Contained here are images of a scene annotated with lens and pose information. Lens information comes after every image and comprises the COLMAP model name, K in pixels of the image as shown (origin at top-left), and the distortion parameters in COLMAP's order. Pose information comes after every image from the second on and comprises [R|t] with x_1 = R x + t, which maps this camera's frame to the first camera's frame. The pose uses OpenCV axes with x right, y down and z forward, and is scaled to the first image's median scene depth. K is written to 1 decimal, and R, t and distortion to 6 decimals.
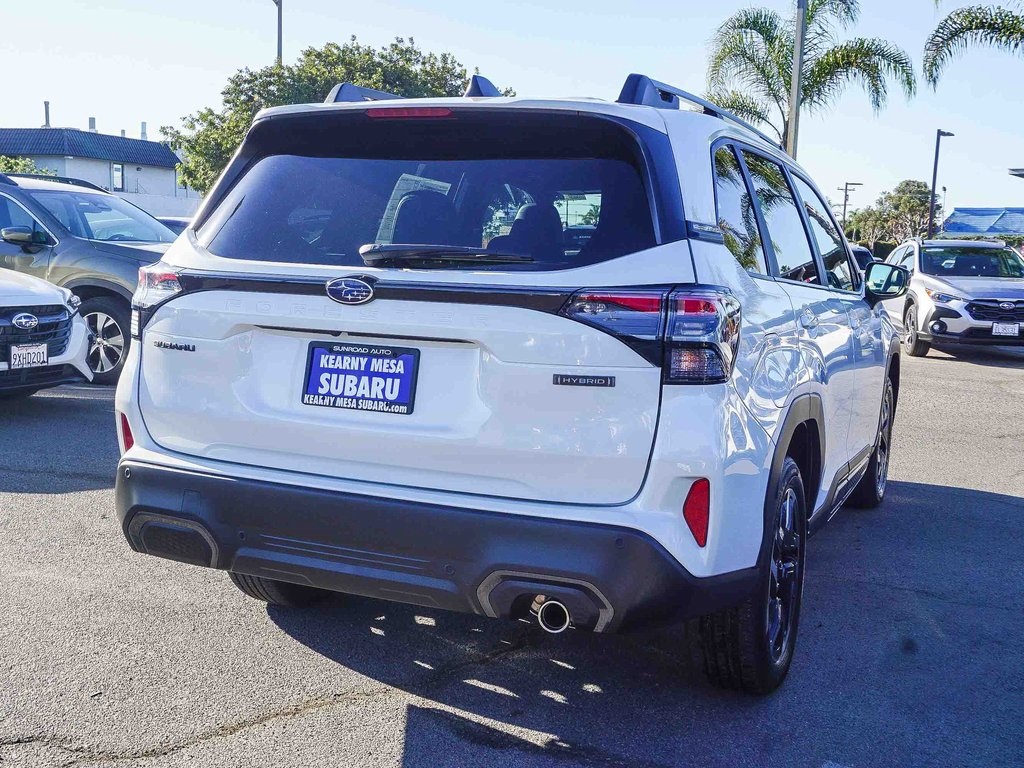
lens RADIAL K [[1213.5, 0, 512.0], [0, 1213.5, 384.0], [0, 0, 1]] dist [0.074707, -0.007858]
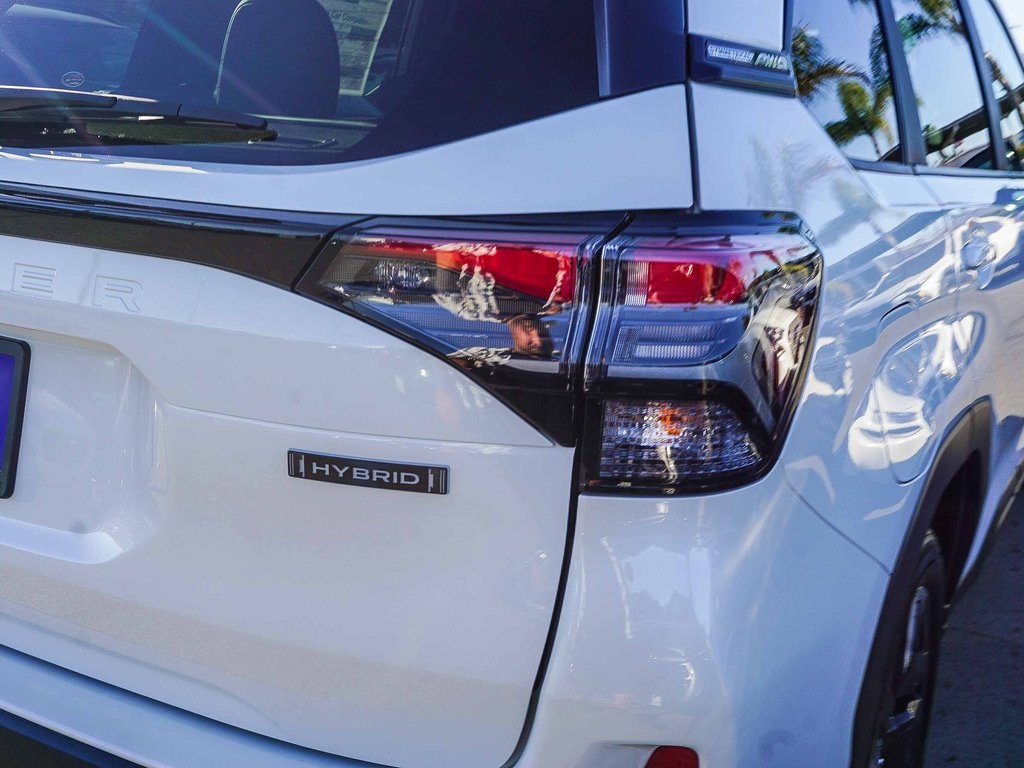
lens RADIAL K [[1170.9, 0, 512.0], [0, 1170.9, 384.0], [0, 0, 1]] dist [0.170770, 0.006632]
pose [[0.995067, 0.040375, -0.090618, 0.124362], [-0.028528, 0.991309, 0.128426, -0.070781], [0.095015, -0.125207, 0.987570, 0.603740]]
